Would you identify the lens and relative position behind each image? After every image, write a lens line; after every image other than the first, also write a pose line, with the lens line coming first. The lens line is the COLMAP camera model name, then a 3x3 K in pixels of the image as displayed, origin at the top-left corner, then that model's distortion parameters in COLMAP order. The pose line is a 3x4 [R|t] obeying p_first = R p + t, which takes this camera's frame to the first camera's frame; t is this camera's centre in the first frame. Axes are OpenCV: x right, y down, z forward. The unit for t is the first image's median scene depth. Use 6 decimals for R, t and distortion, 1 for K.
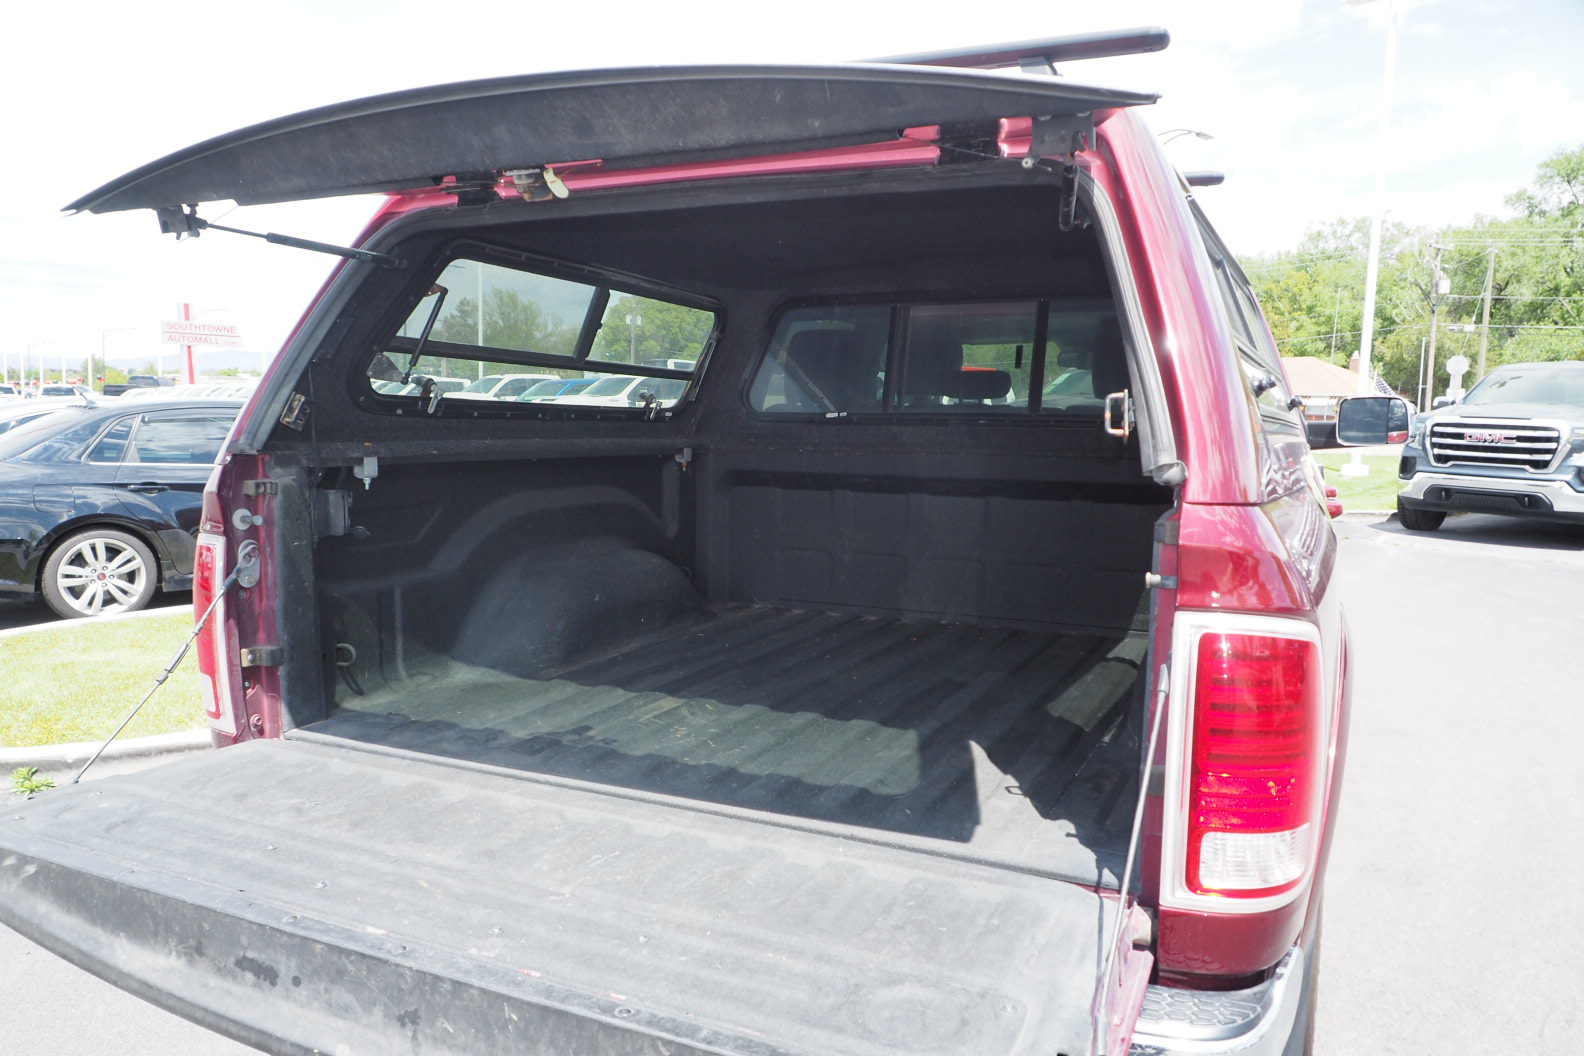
lens RADIAL K [[1122.5, 0, 797.3], [0, 1122.5, 535.5], [0, 0, 1]] dist [-0.029644, -0.001581]
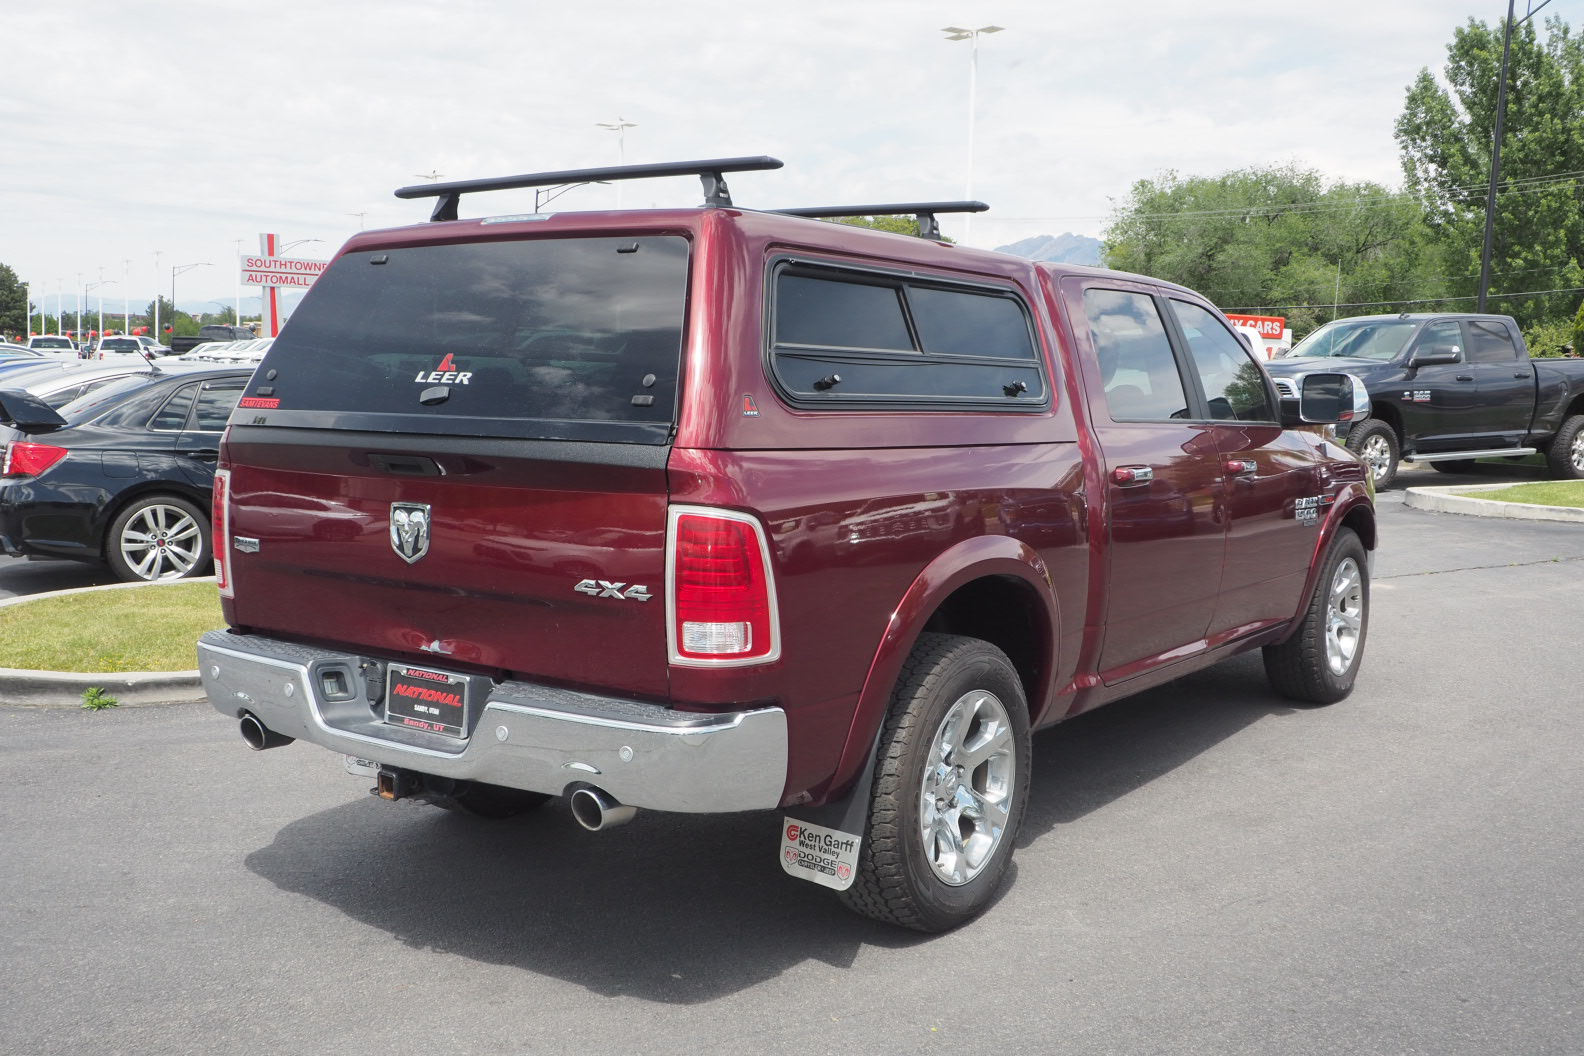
lens RADIAL K [[1522.6, 0, 793.4], [0, 1522.6, 486.3], [0, 0, 1]] dist [0.002141, -0.105999]
pose [[0.985873, 0.010168, -0.167184, 0.179908], [-0.015669, 0.999377, -0.031621, 0.021274], [0.166758, 0.033794, 0.985419, -0.281969]]
